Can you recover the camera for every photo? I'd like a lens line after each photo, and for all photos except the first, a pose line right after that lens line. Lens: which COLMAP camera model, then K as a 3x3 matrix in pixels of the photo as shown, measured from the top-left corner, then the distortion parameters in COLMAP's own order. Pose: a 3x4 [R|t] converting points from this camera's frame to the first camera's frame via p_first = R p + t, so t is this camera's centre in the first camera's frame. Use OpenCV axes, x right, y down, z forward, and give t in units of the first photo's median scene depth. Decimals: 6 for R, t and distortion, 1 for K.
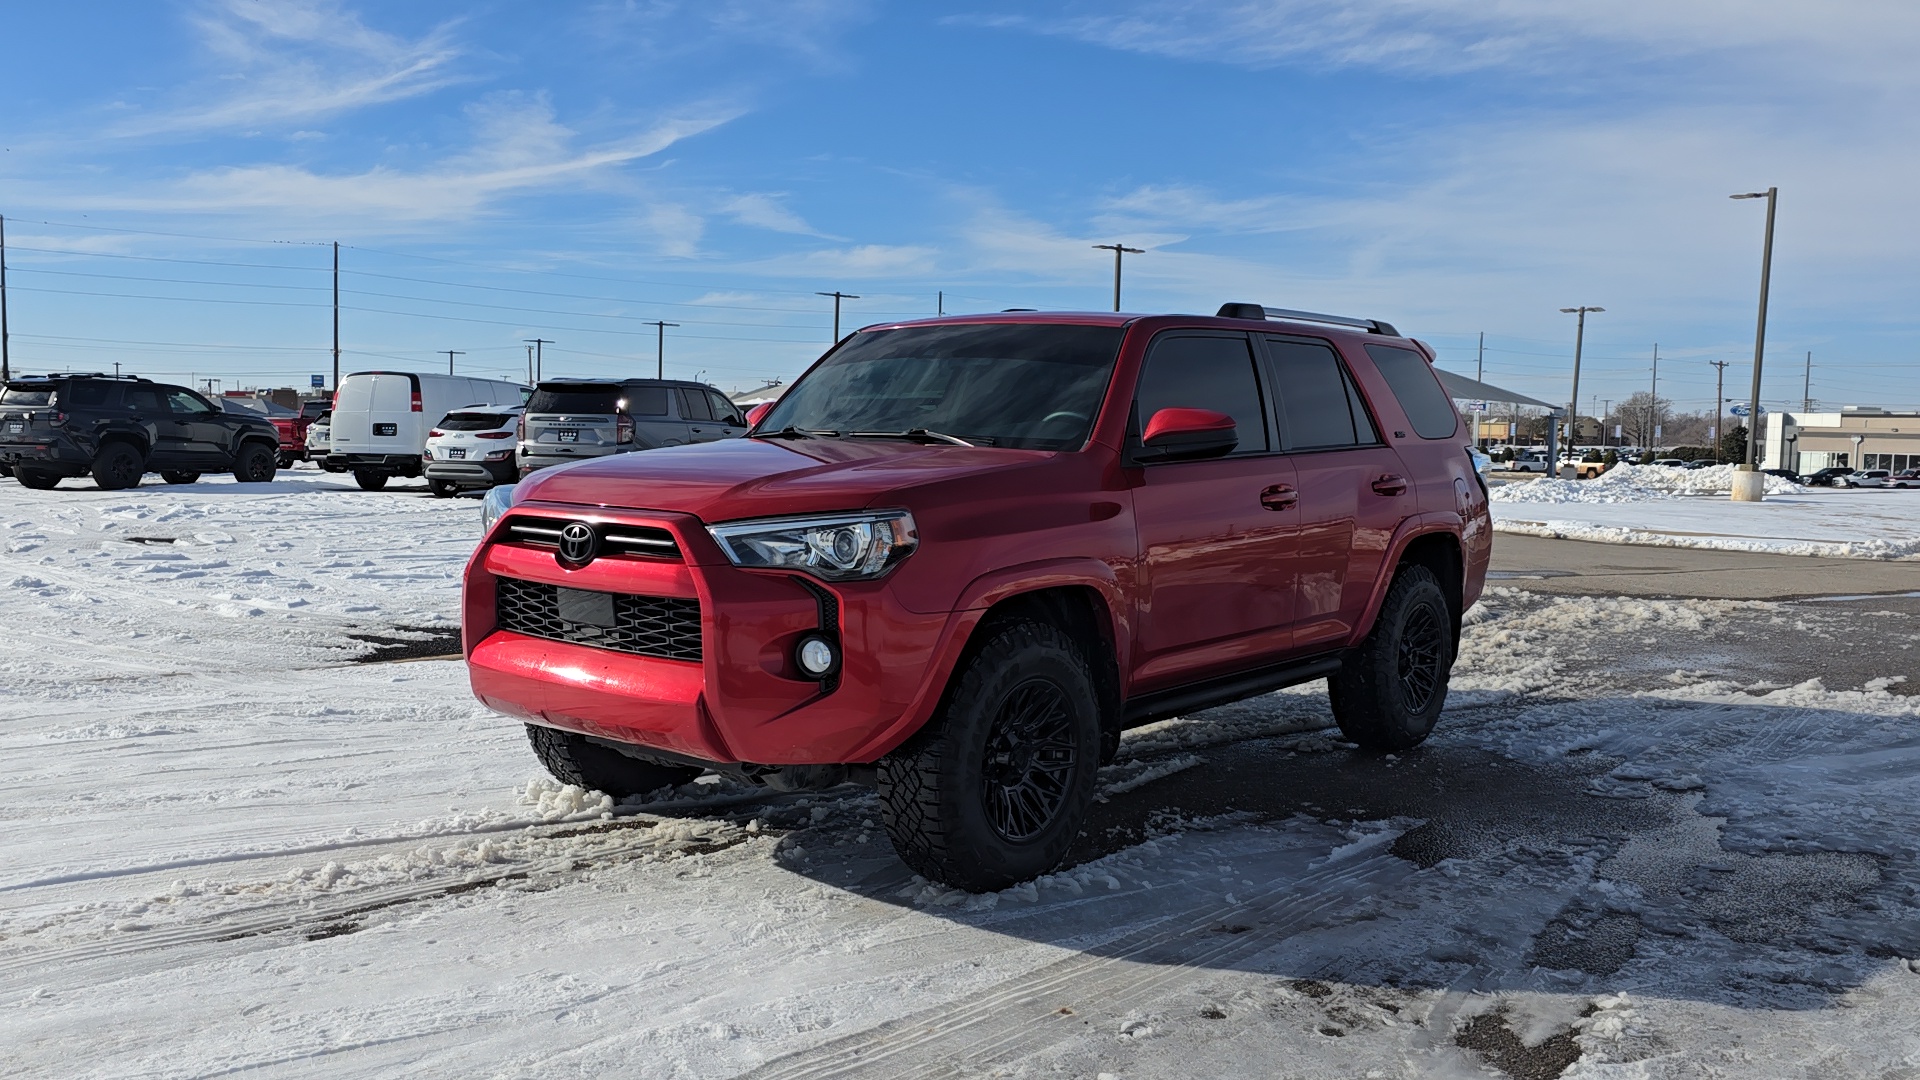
lens RADIAL K [[1593.6, 0, 968.5], [0, 1593.6, 543.8], [0, 0, 1]] dist [0.003475, -0.002134]
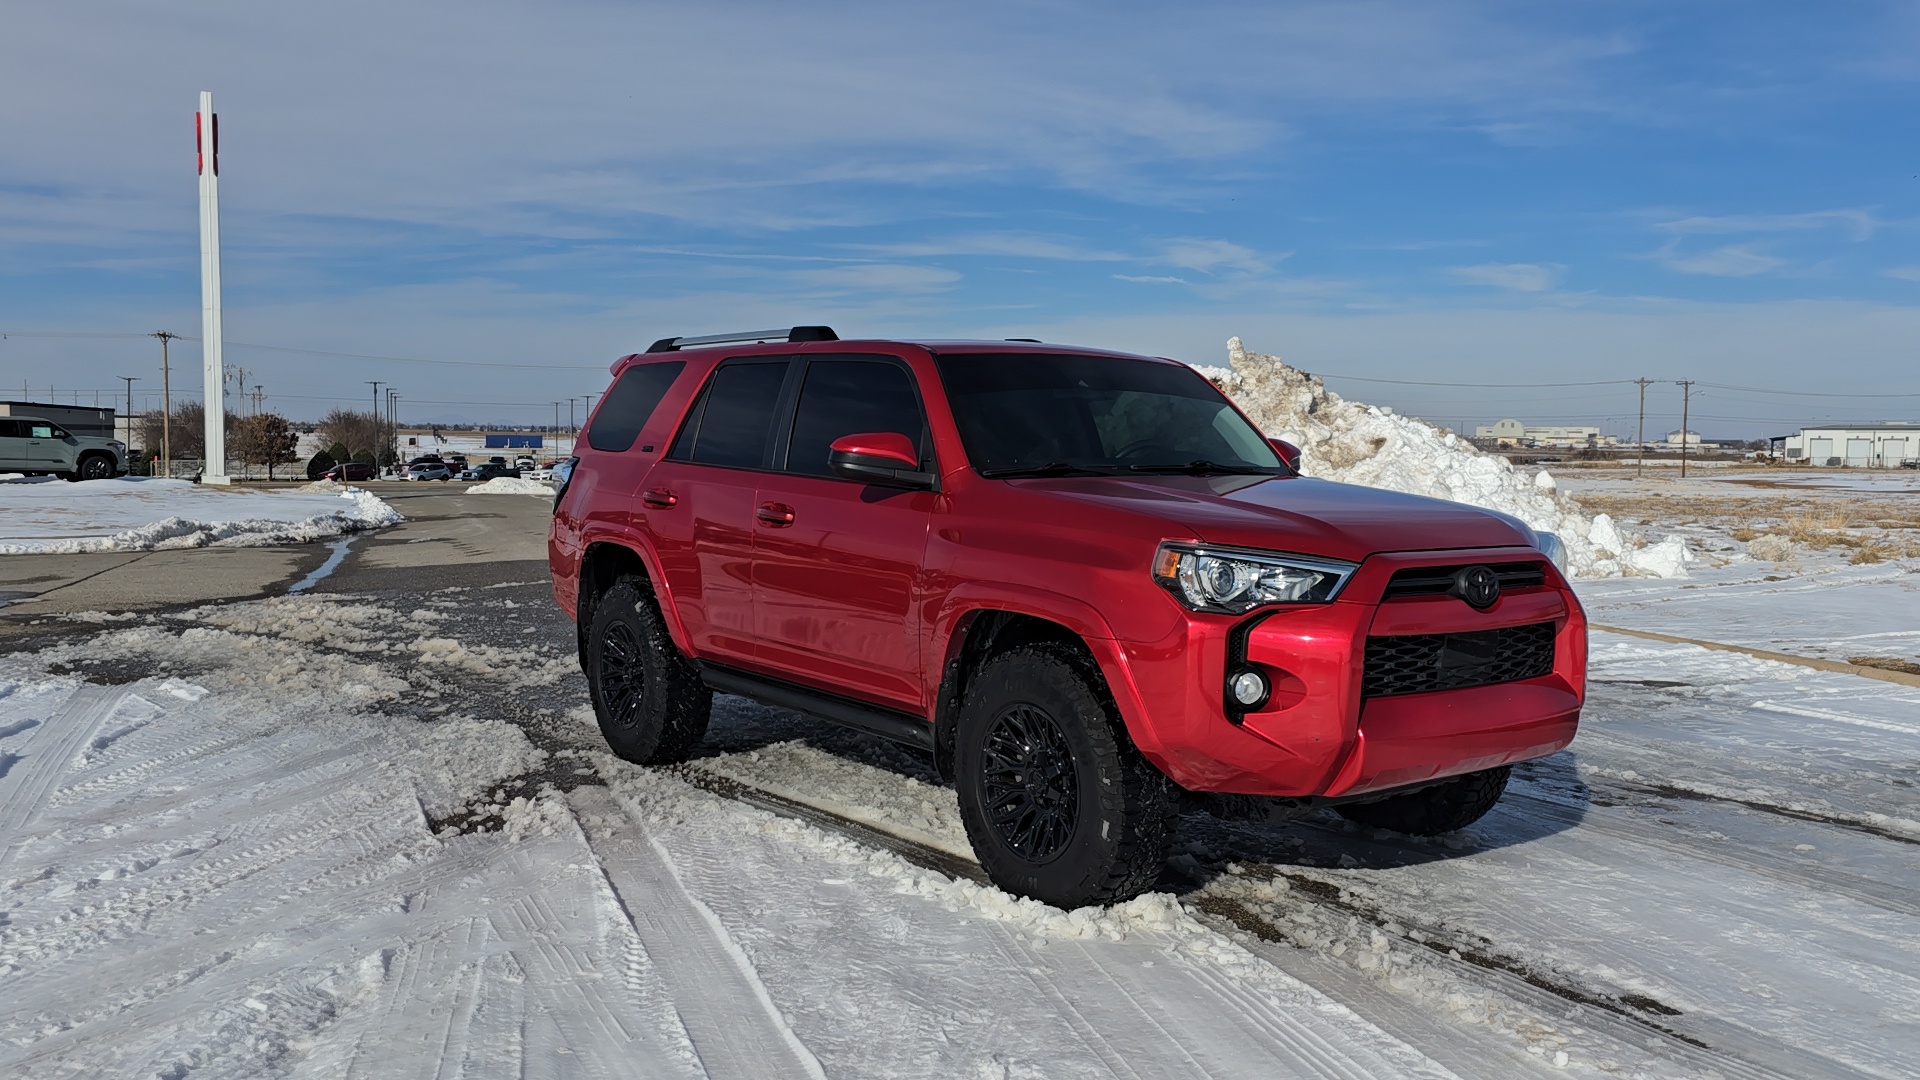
lens RADIAL K [[1593.6, 0, 968.5], [0, 1593.6, 543.8], [0, 0, 1]] dist [0.003475, -0.002134]
pose [[0.255702, -0.082209, 0.963254, -1.156964], [0.069883, 0.995343, 0.066397, -0.104763], [-0.964226, 0.050337, 0.260257, 0.928192]]
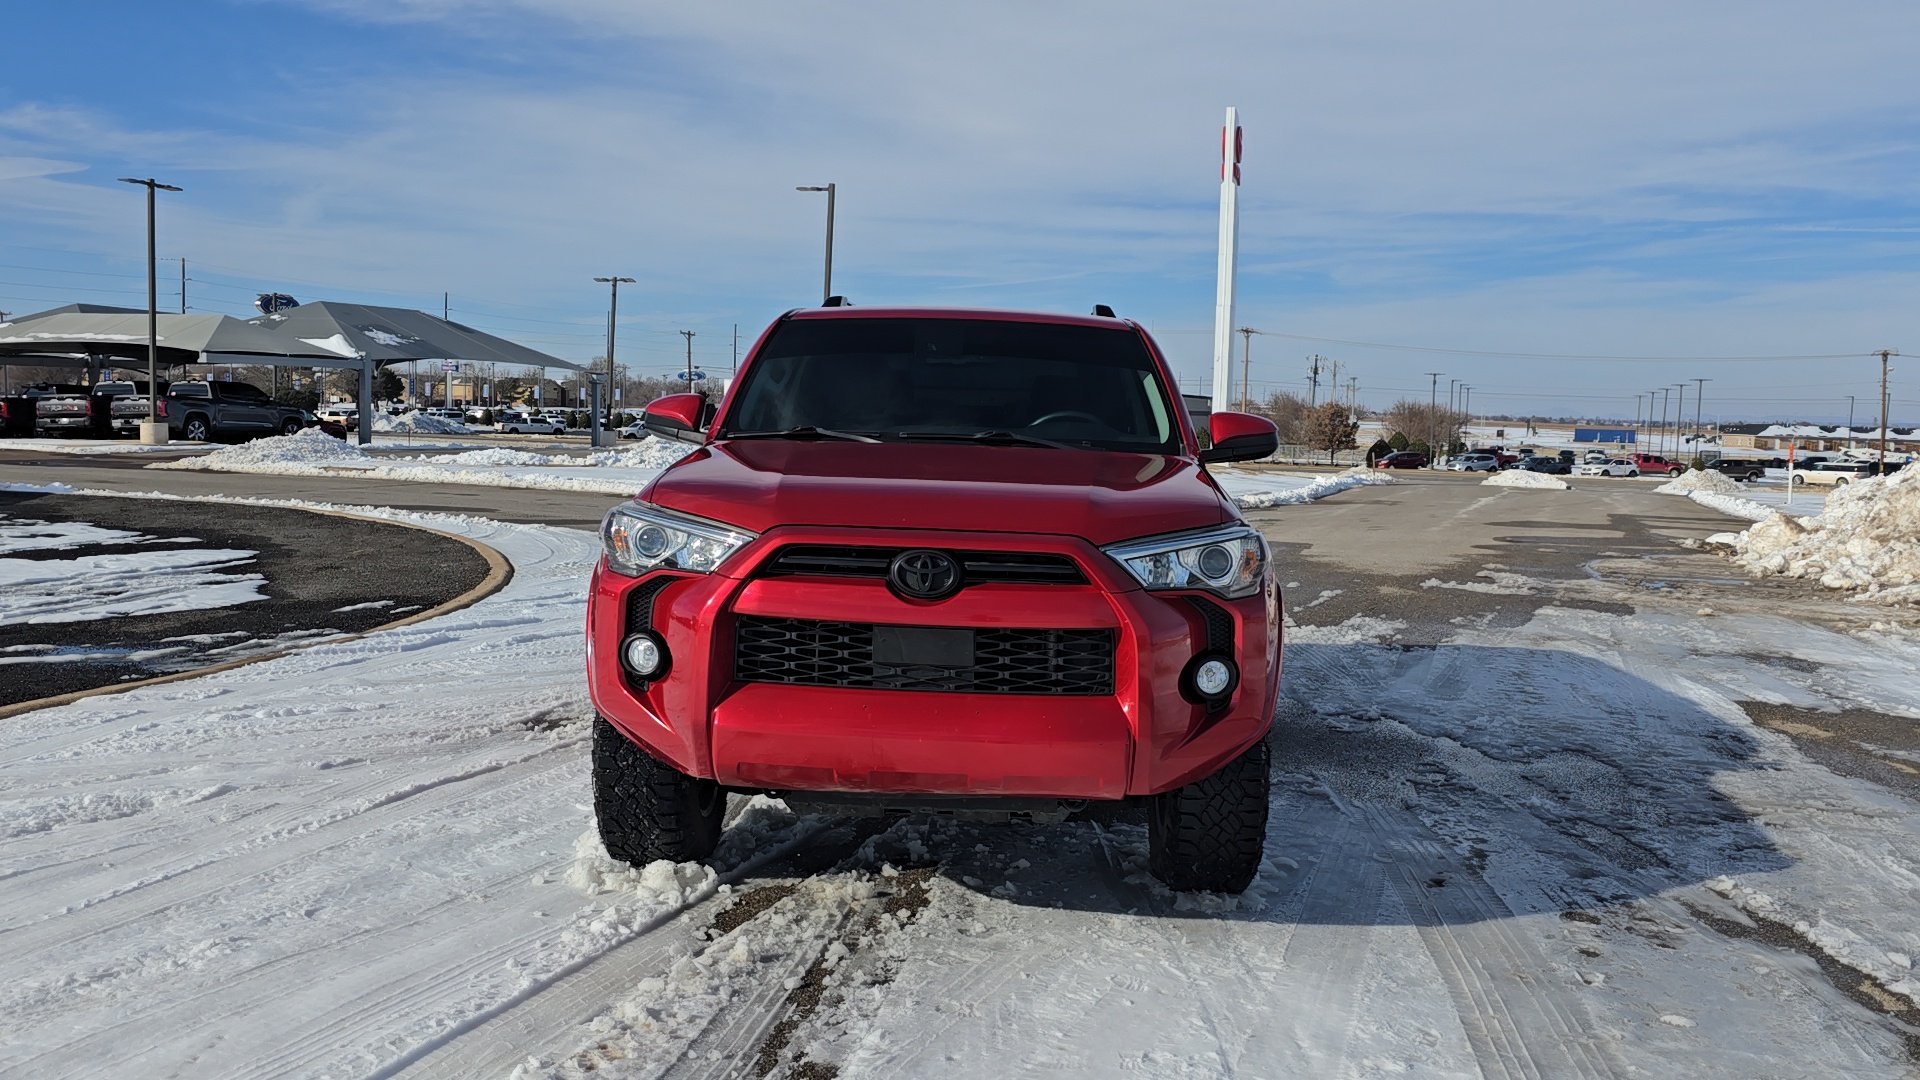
lens RADIAL K [[1593.6, 0, 968.5], [0, 1593.6, 543.8], [0, 0, 1]] dist [0.003475, -0.002134]
pose [[0.803915, -0.046692, 0.592909, -0.654629], [0.031979, 0.998865, 0.035302, -0.041569], [-0.593884, -0.009419, 0.804495, 0.253826]]
